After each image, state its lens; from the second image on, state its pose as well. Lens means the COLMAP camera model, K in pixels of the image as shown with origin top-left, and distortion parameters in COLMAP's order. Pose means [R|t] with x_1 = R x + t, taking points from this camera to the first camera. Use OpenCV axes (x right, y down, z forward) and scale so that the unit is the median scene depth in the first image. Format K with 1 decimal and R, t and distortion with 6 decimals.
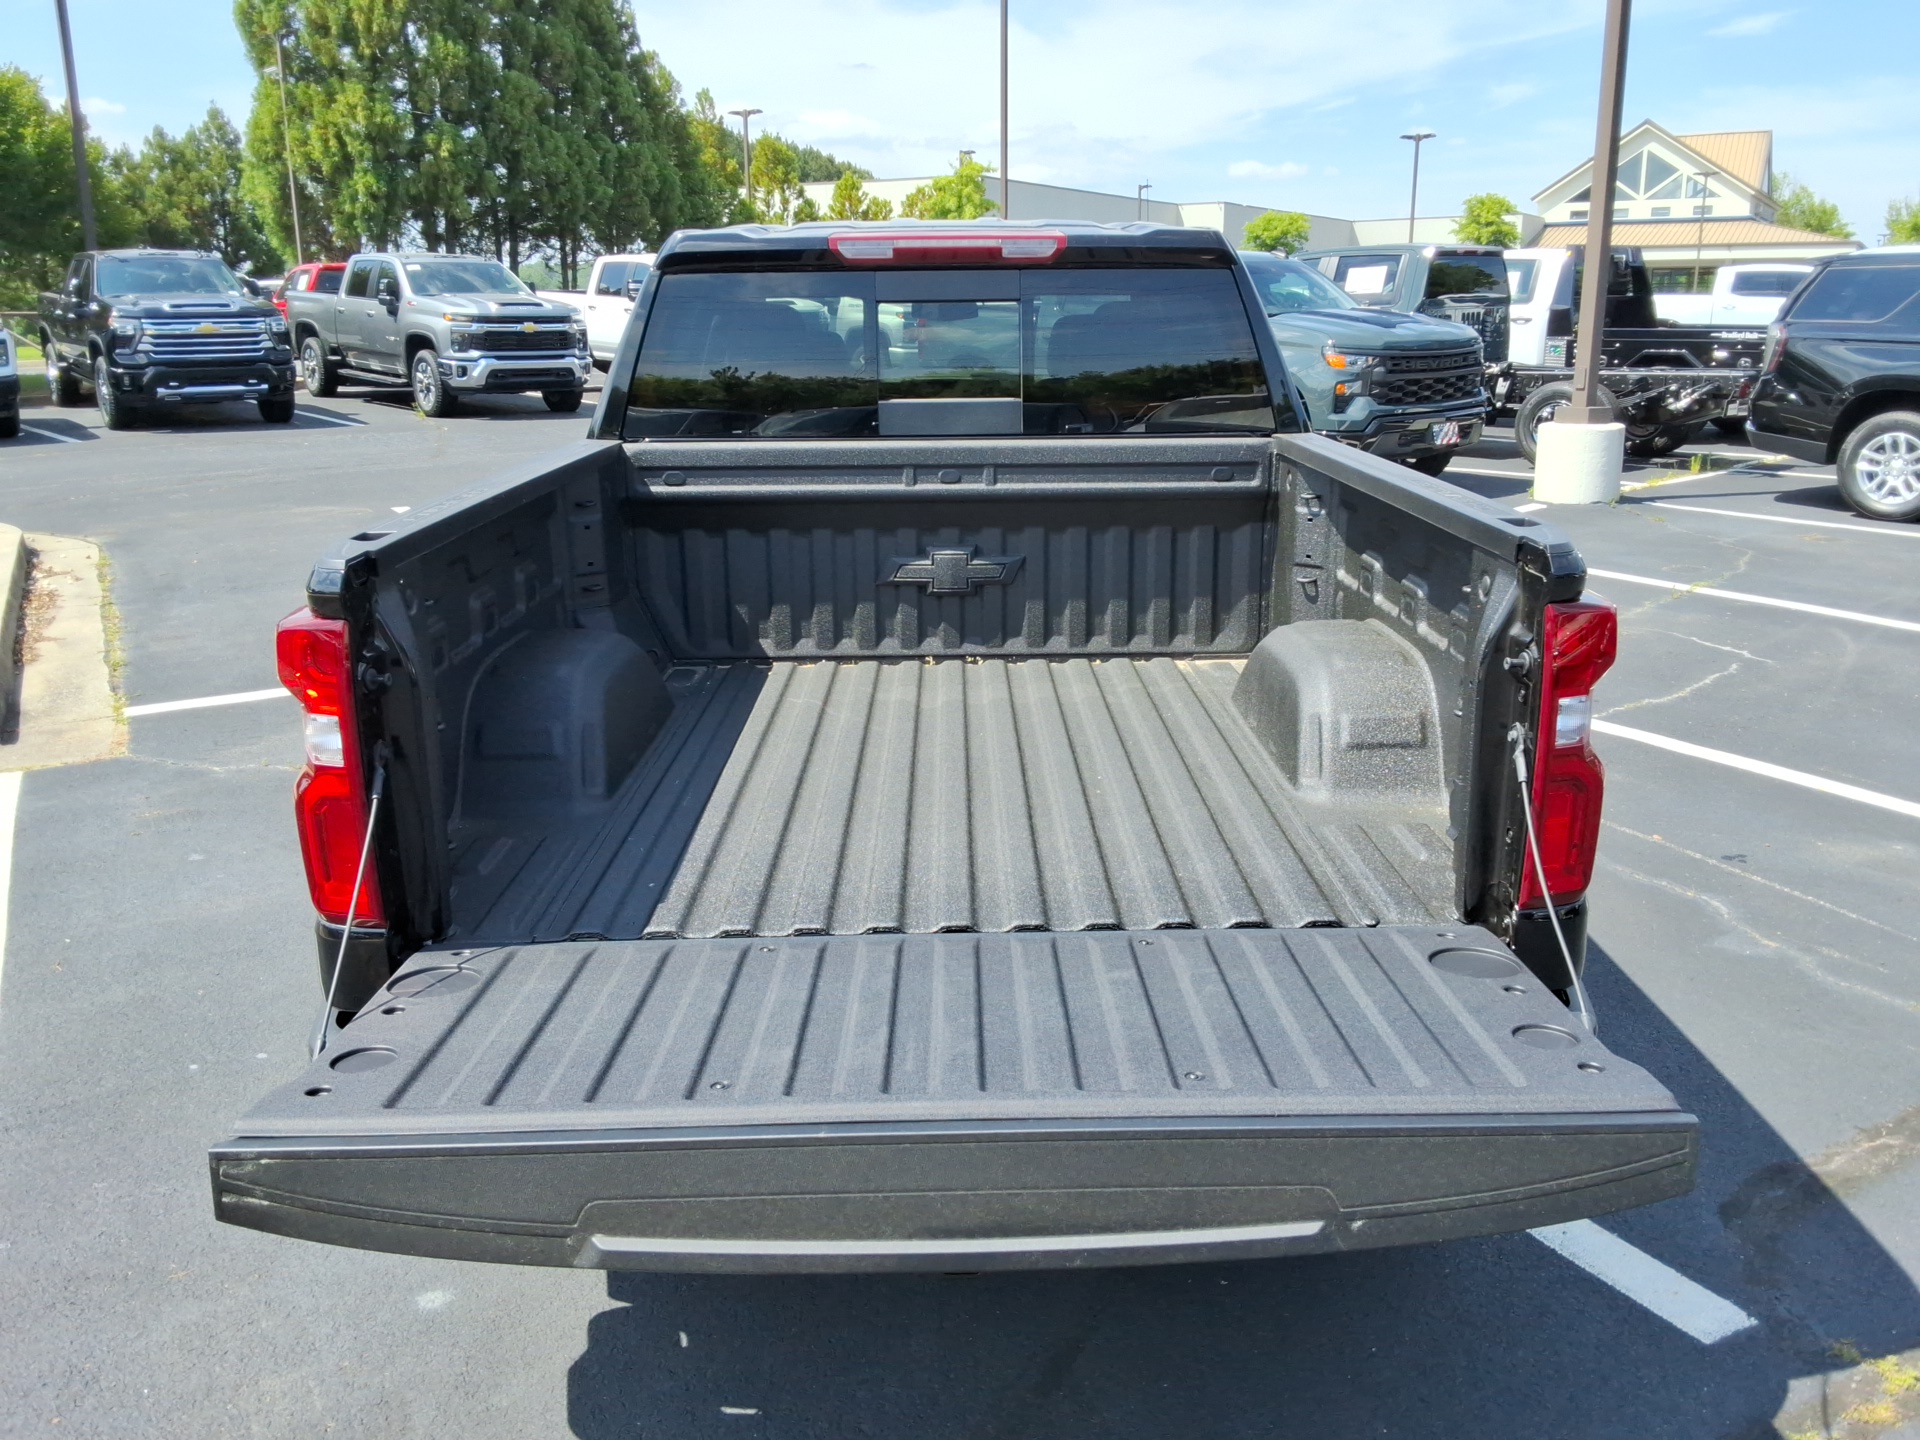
lens RADIAL K [[1543.8, 0, 964.5], [0, 1543.8, 719.7], [0, 0, 1]] dist [0.104647, -0.161942]
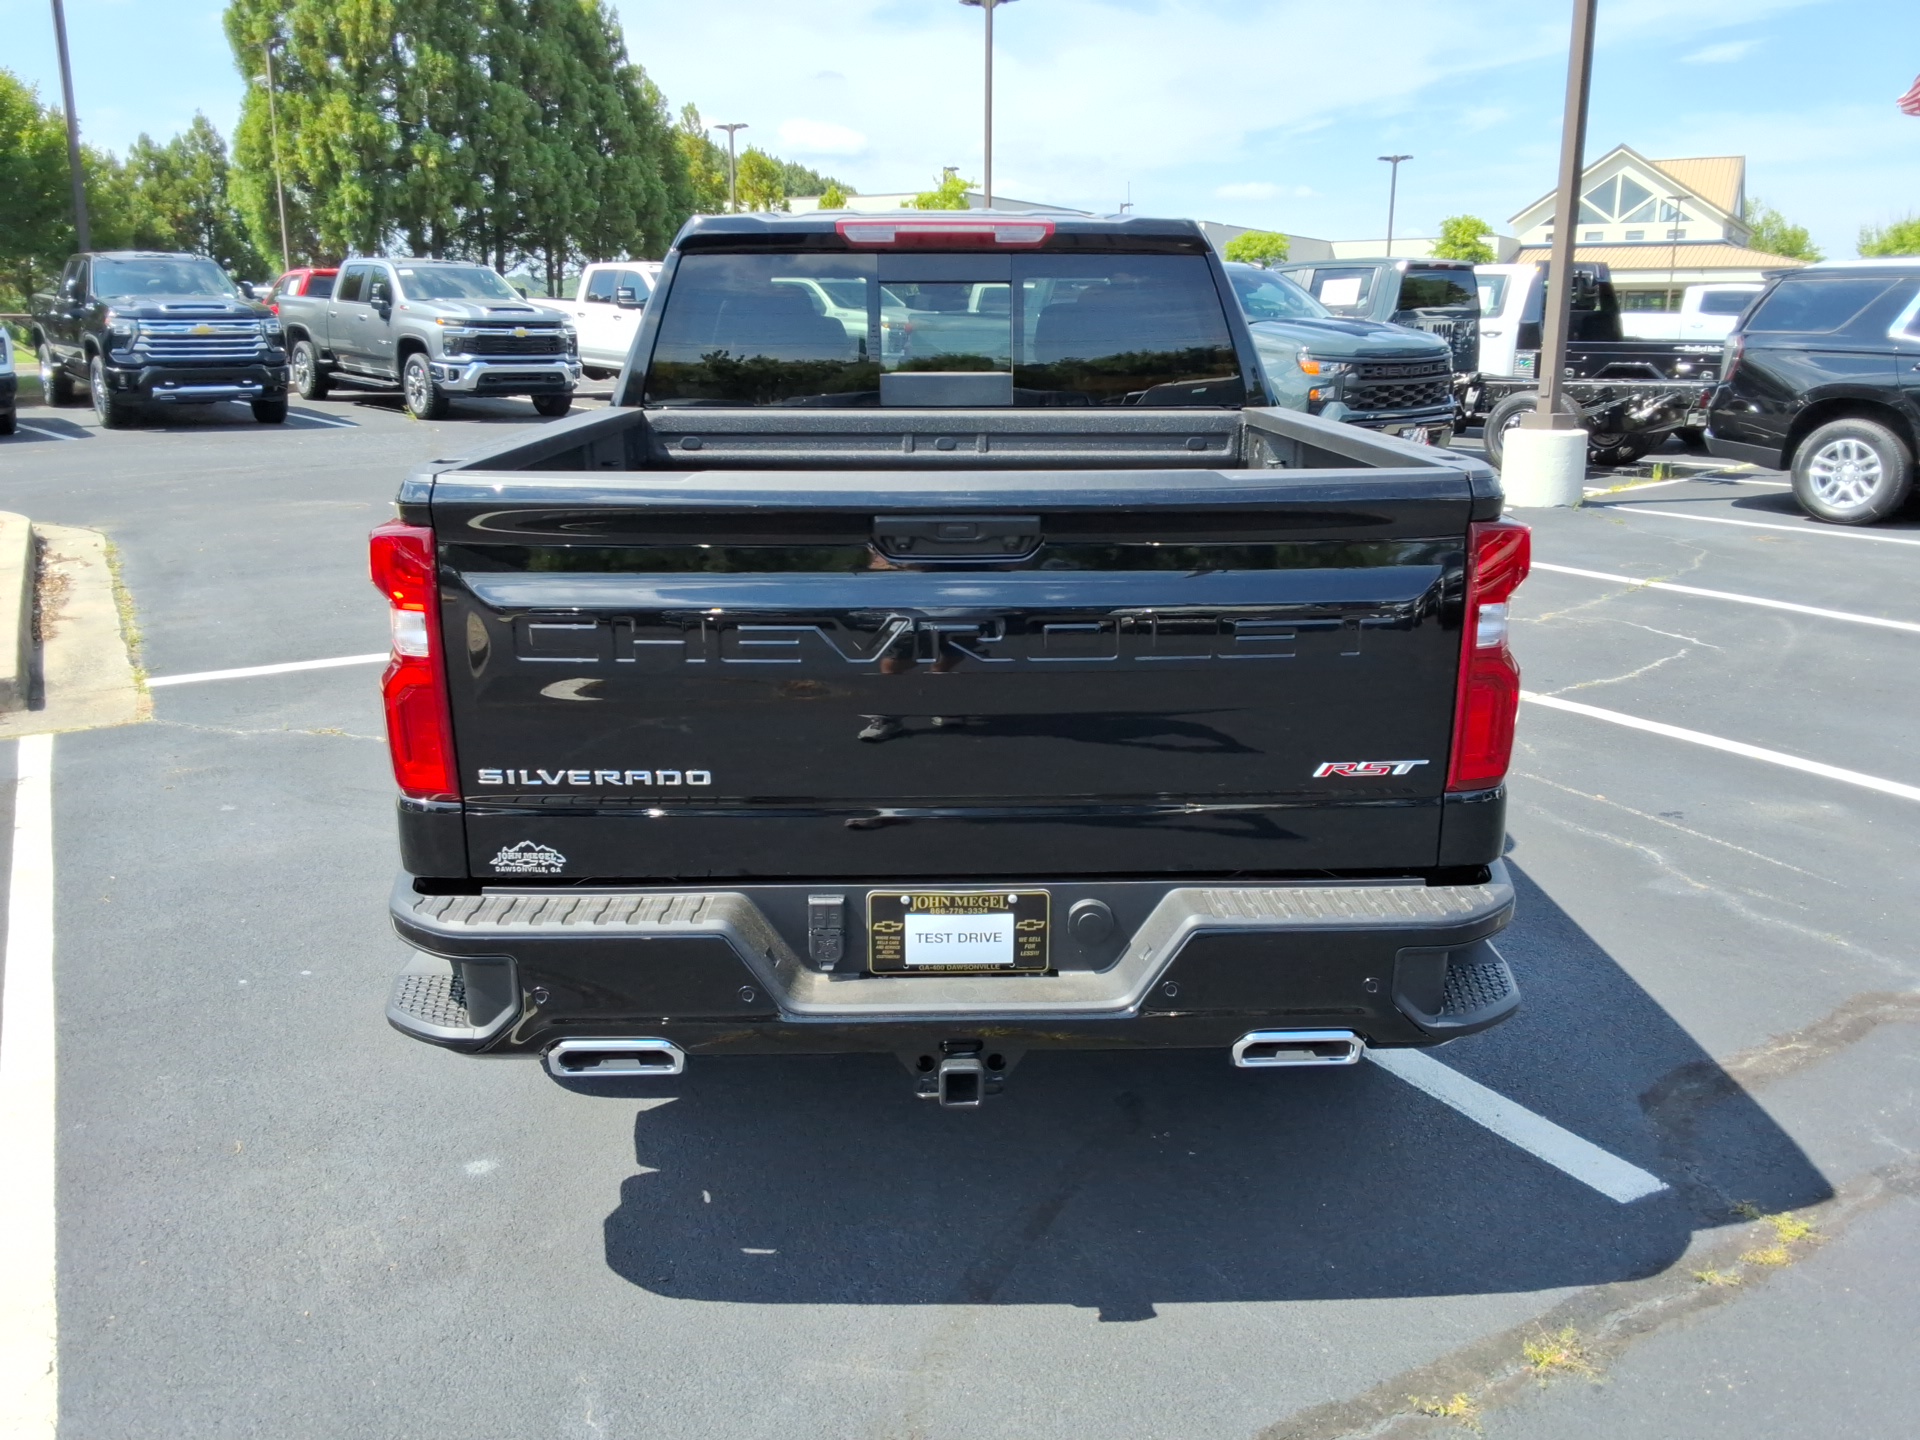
lens RADIAL K [[1543.8, 0, 965.7], [0, 1543.8, 719.6], [0, 0, 1]] dist [0.104647, -0.161942]
pose [[0.999888, 0.005786, 0.013826, -0.001668], [-0.005644, 0.999931, -0.010260, 0.008285], [-0.013884, 0.010181, 0.999852, -0.014741]]
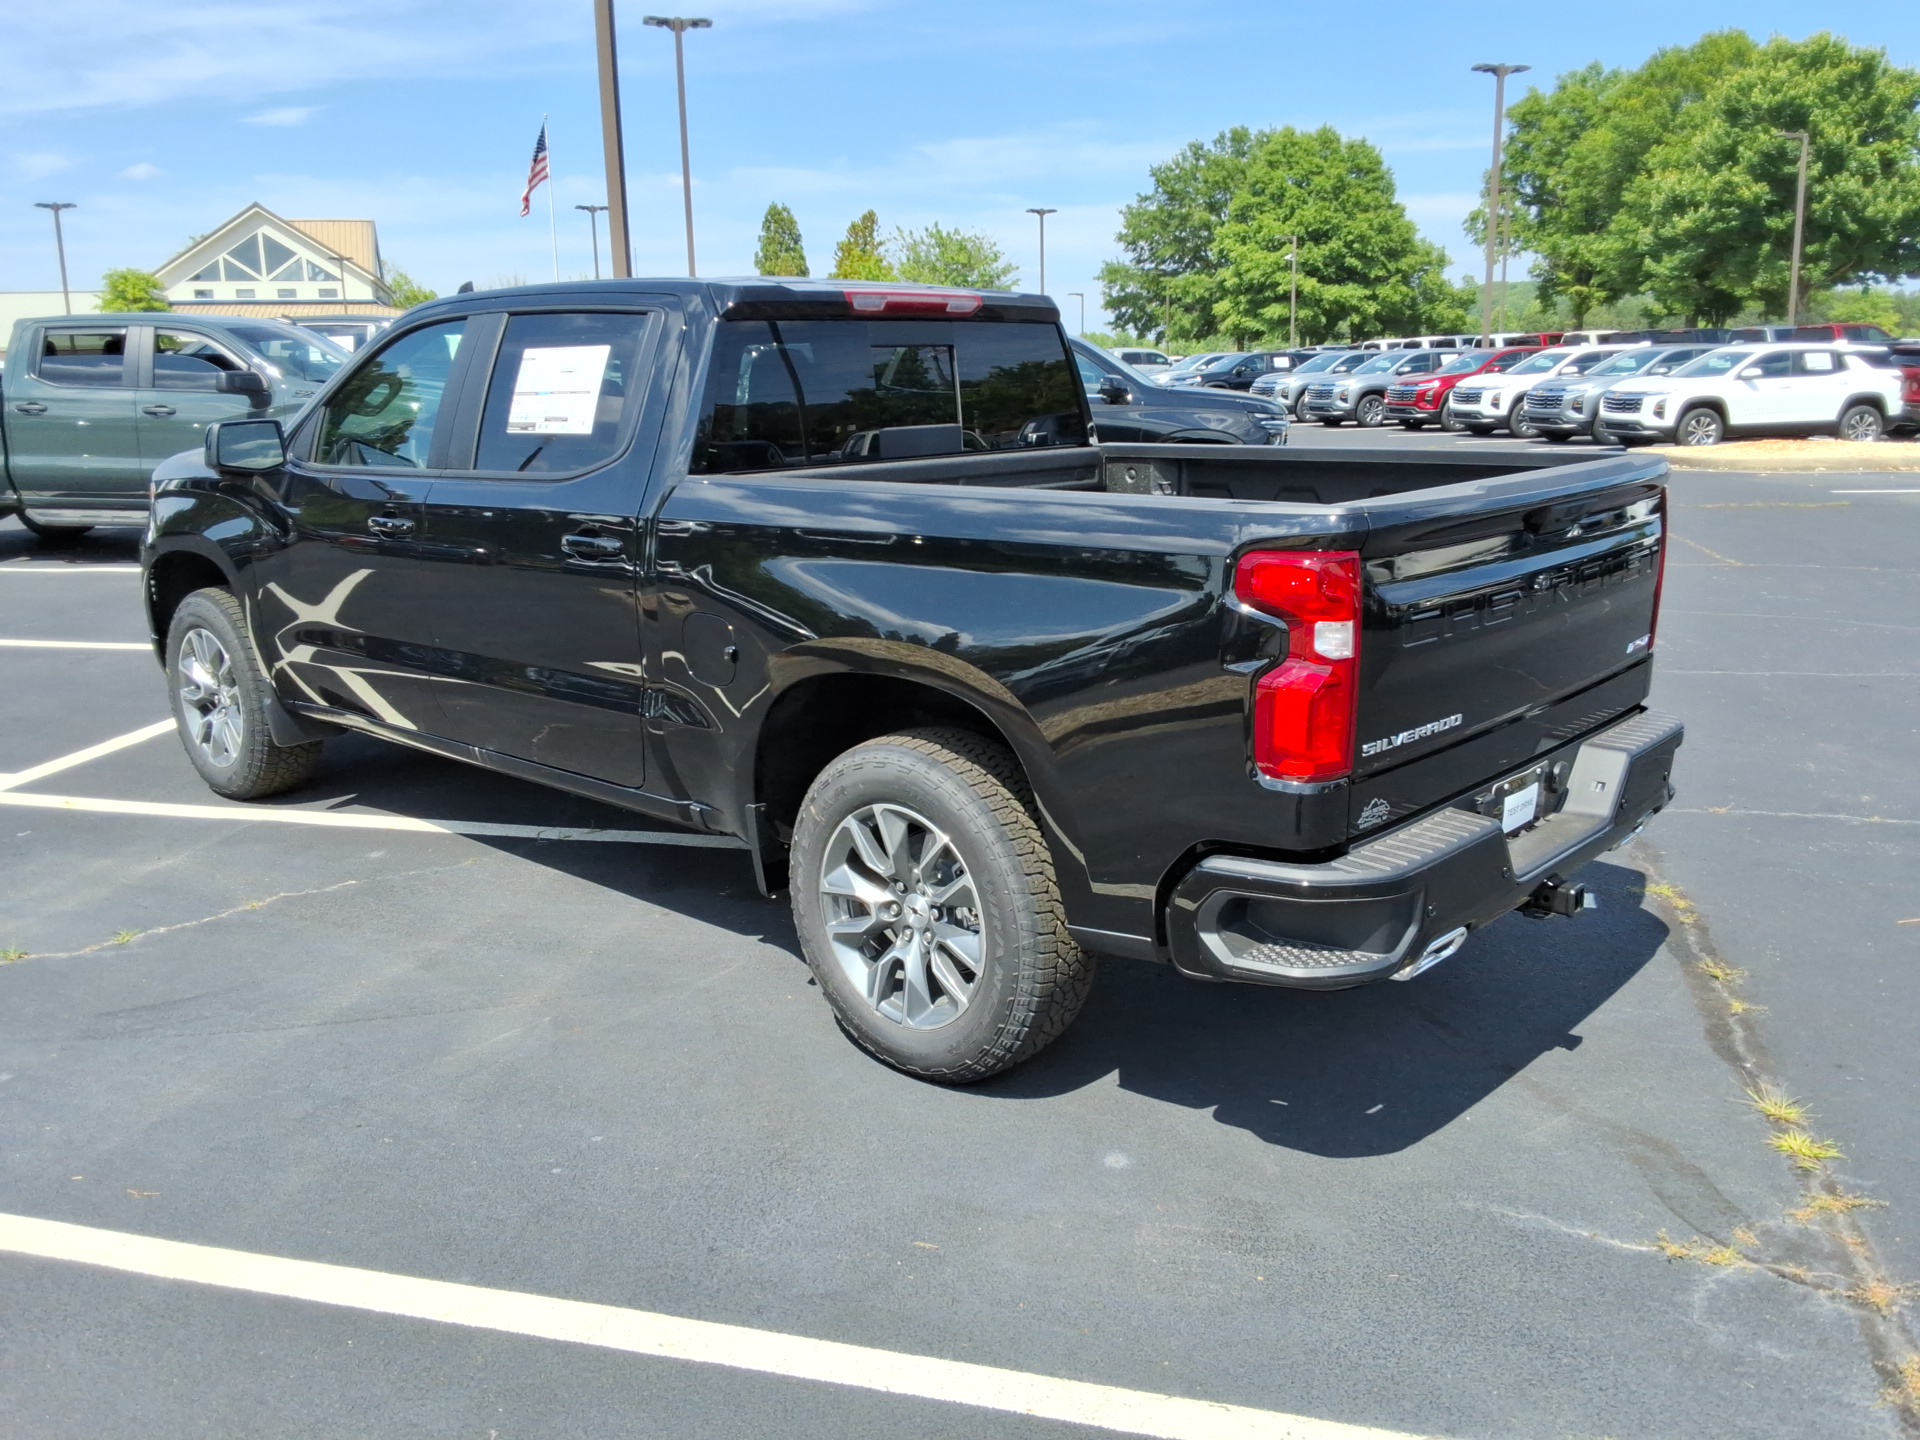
lens RADIAL K [[1543.8, 0, 971.6], [0, 1543.8, 723.6], [0, 0, 1]] dist [0.104647, -0.161942]
pose [[0.676475, -0.169937, 0.716591, -0.157799], [0.202589, 0.978414, 0.040779, -0.003680], [-0.708053, 0.117588, 0.696300, 0.027548]]
